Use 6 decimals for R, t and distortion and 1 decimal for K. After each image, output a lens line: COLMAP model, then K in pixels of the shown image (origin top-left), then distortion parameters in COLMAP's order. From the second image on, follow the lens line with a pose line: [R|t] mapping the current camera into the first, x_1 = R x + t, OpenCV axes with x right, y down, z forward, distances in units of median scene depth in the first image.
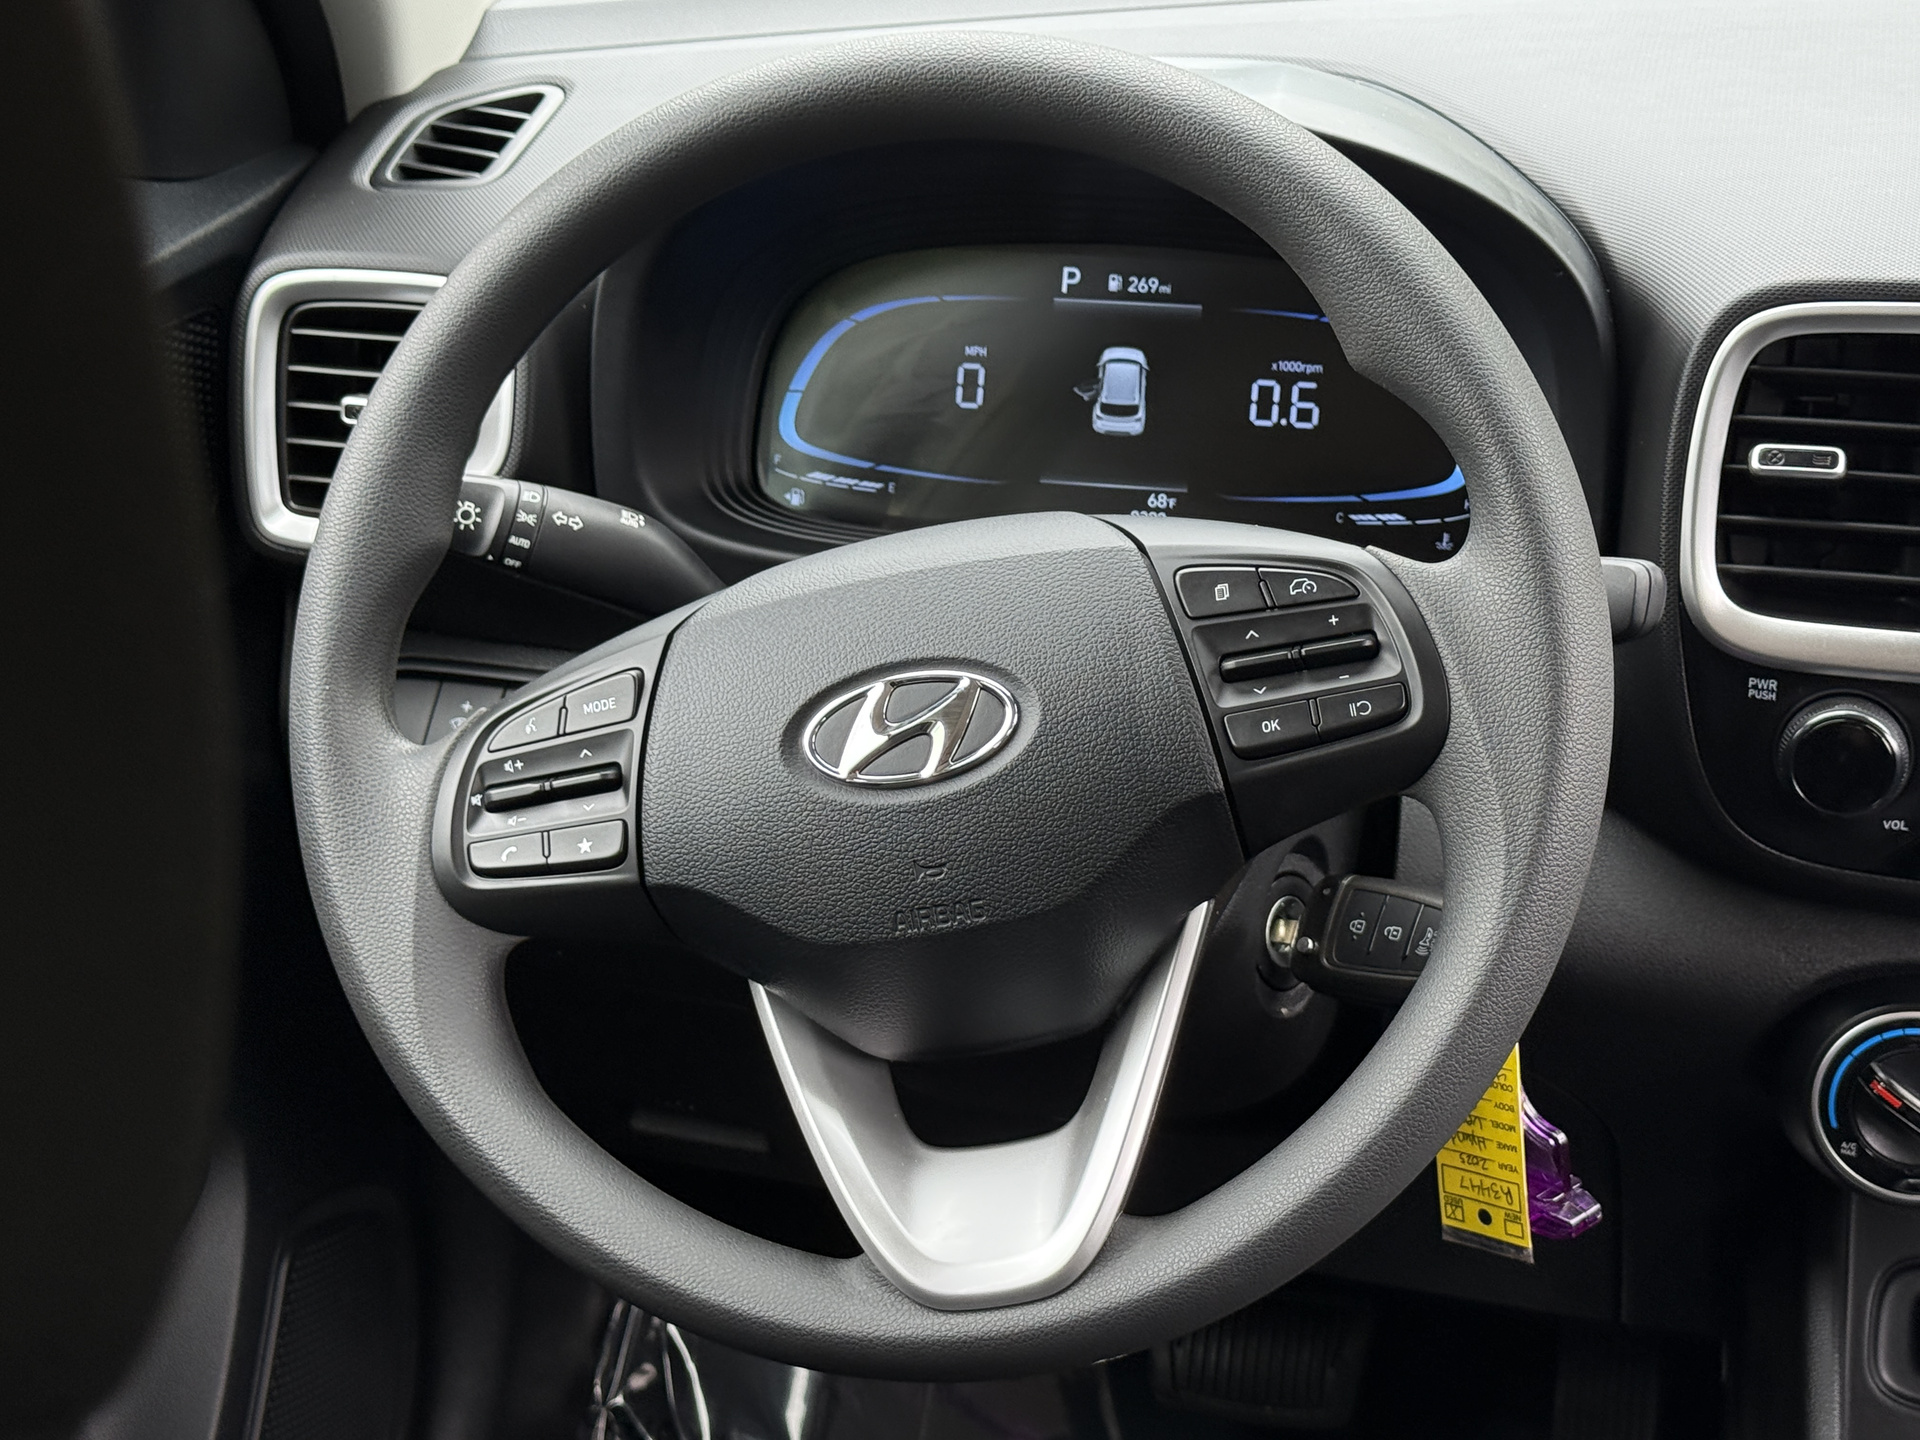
lens RADIAL K [[3128.0, 0, 976.7], [0, 3128.0, 764.4], [0, 0, 1]] dist [0.153907, 0.000000]
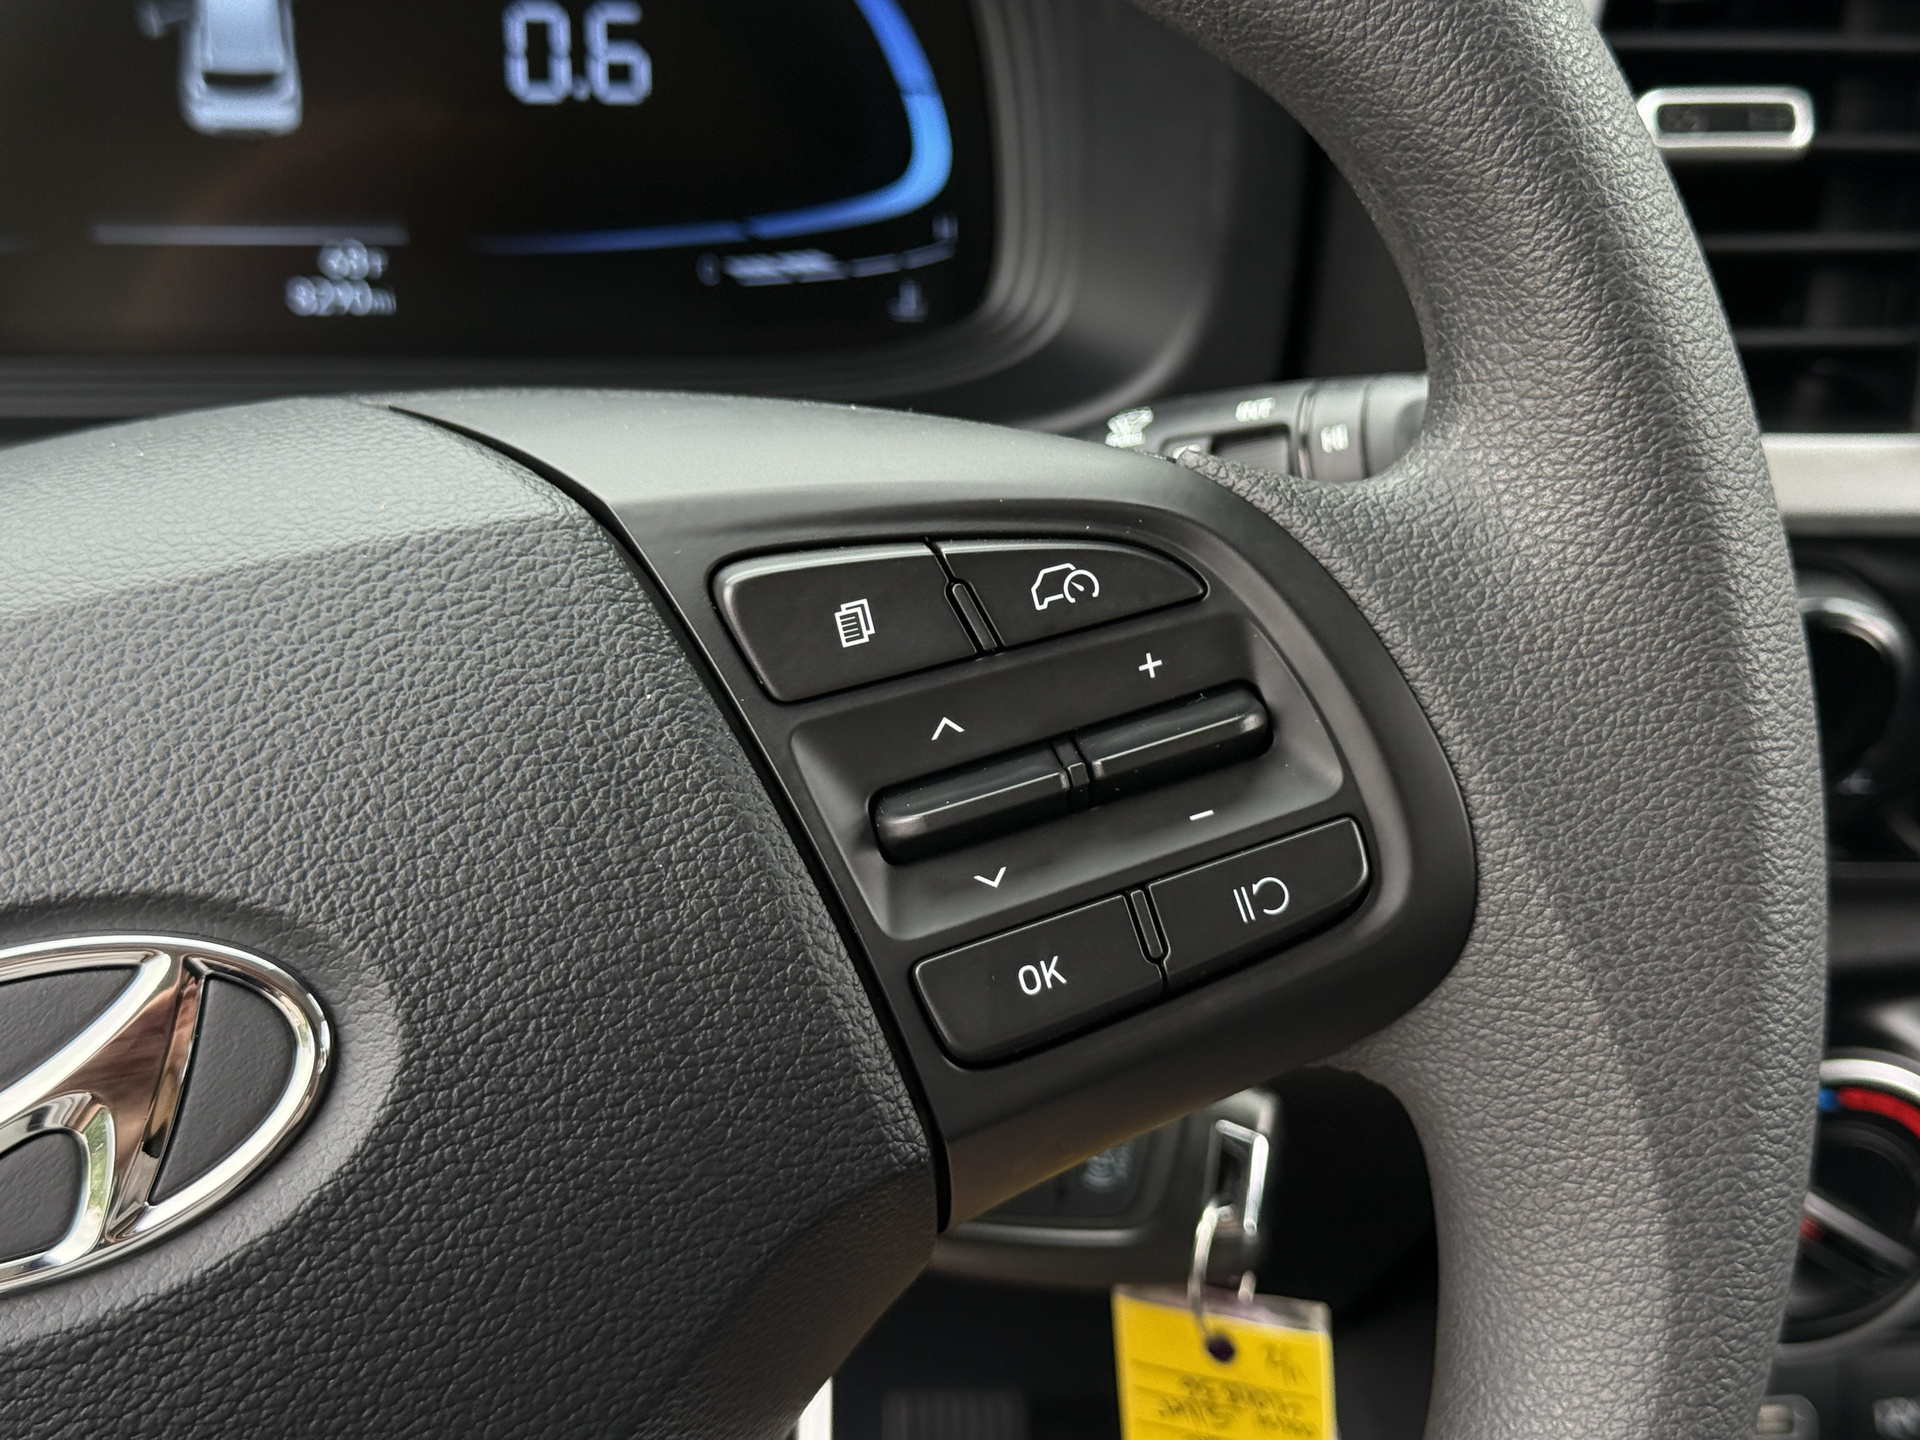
lens RADIAL K [[2816.5, 0, 952.6], [0, 2816.5, 716.6], [0, 0, 1]] dist [0.100911, 0.000000]
pose [[0.927091, -0.140537, 0.347494, -0.024283], [0.092406, 0.984132, 0.151479, -0.081751], [-0.363268, -0.108325, 0.925366, 0.603000]]
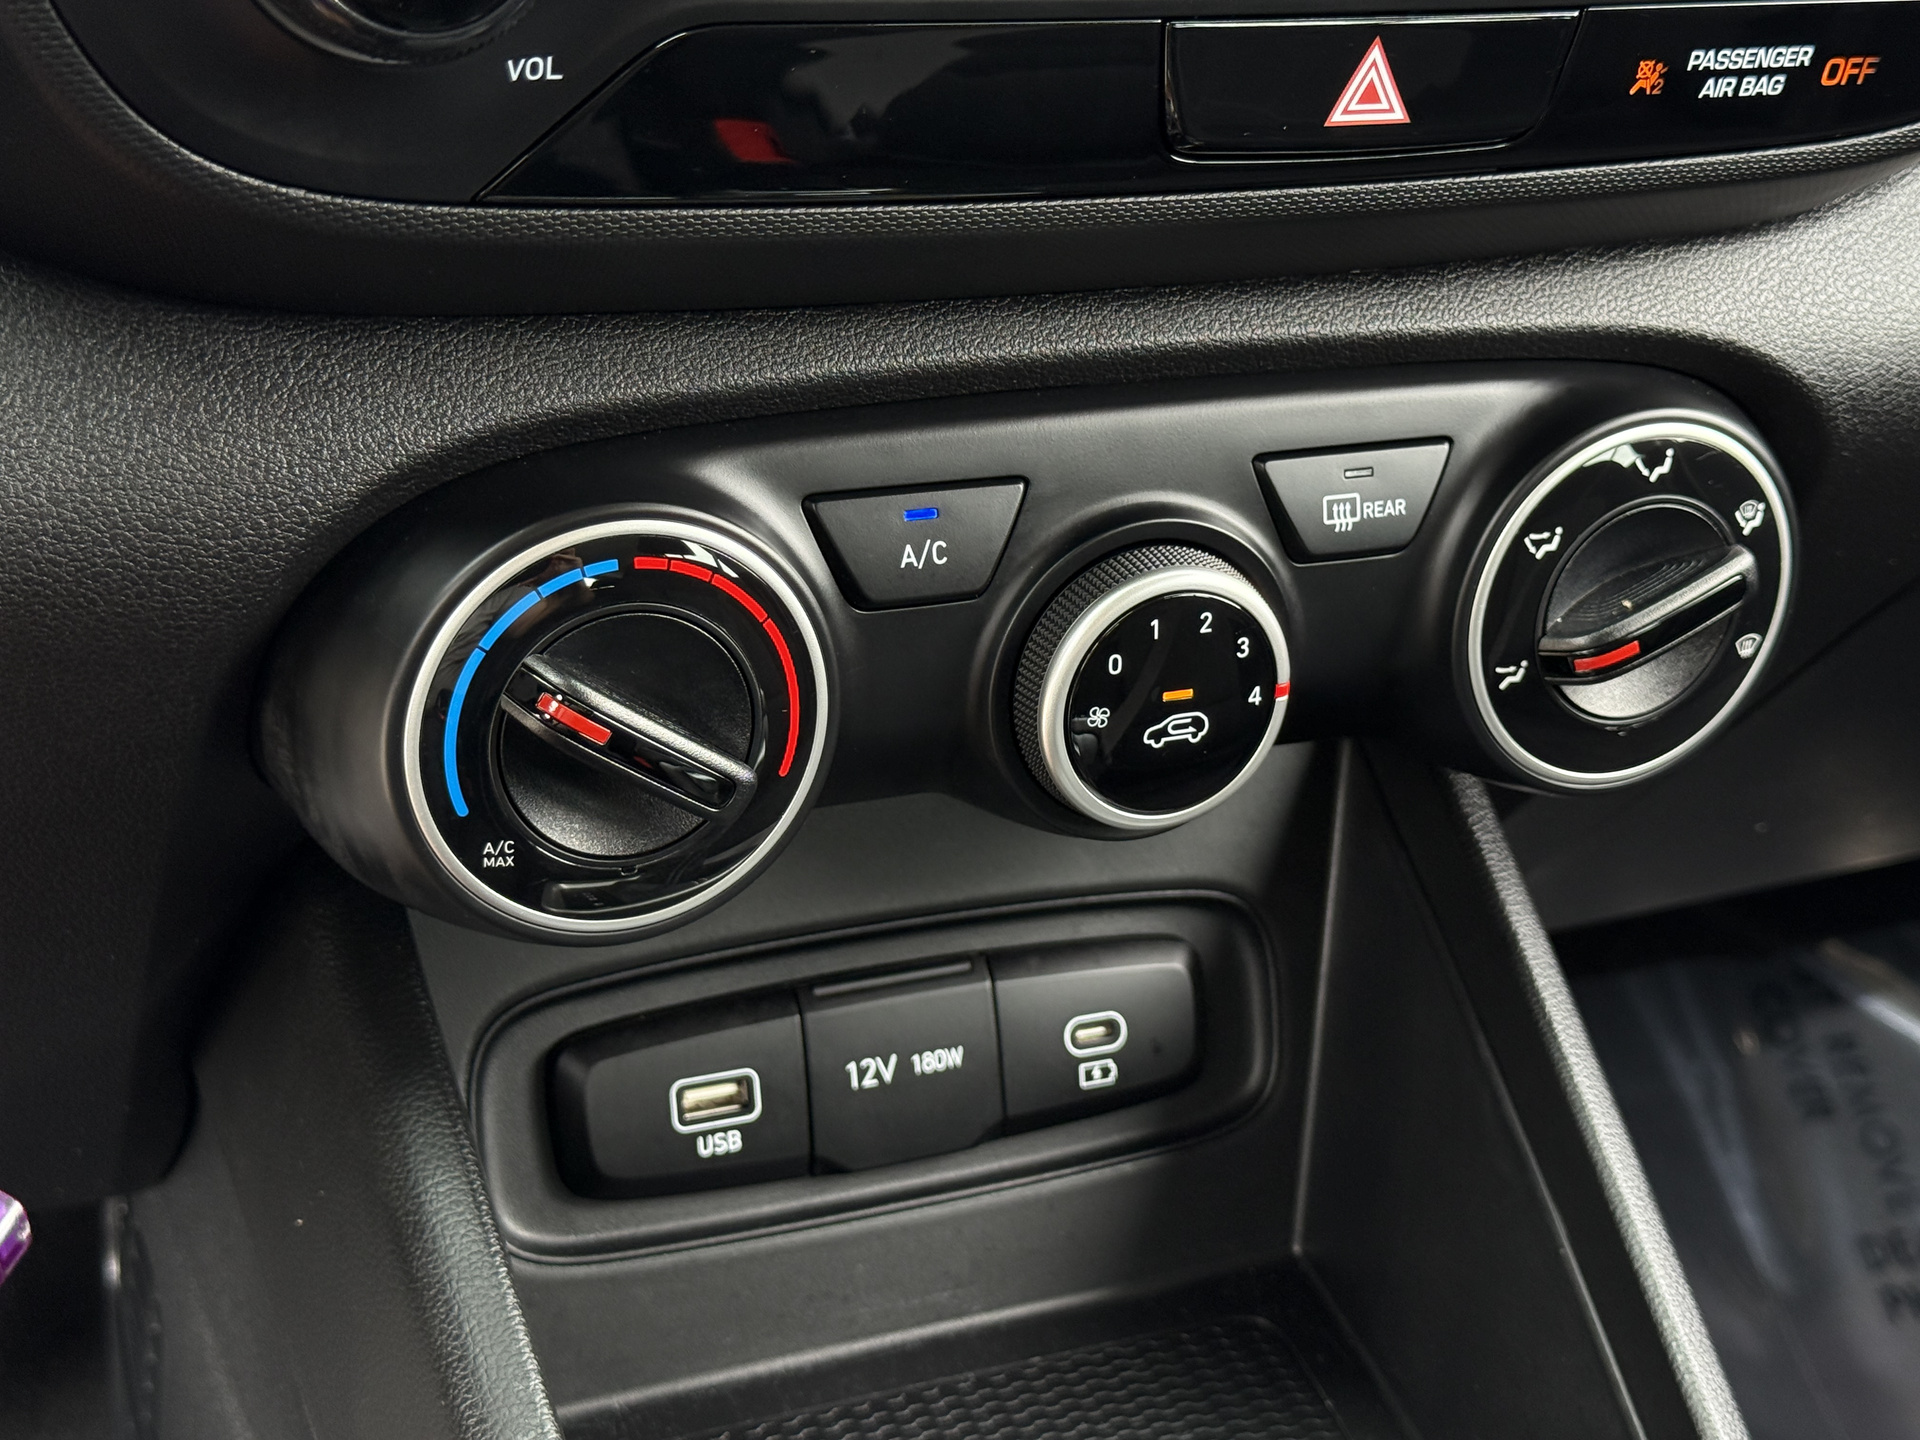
lens RADIAL K [[2816.5, 0, 976.6], [0, 2816.5, 732.7], [0, 0, 1]] dist [0.100911, 0.000000]
pose [[0.790113, -0.220773, 0.571823, 0.109211], [0.145209, 0.973746, 0.175308, 0.046601], [-0.595514, -0.055479, 0.801427, 0.674298]]
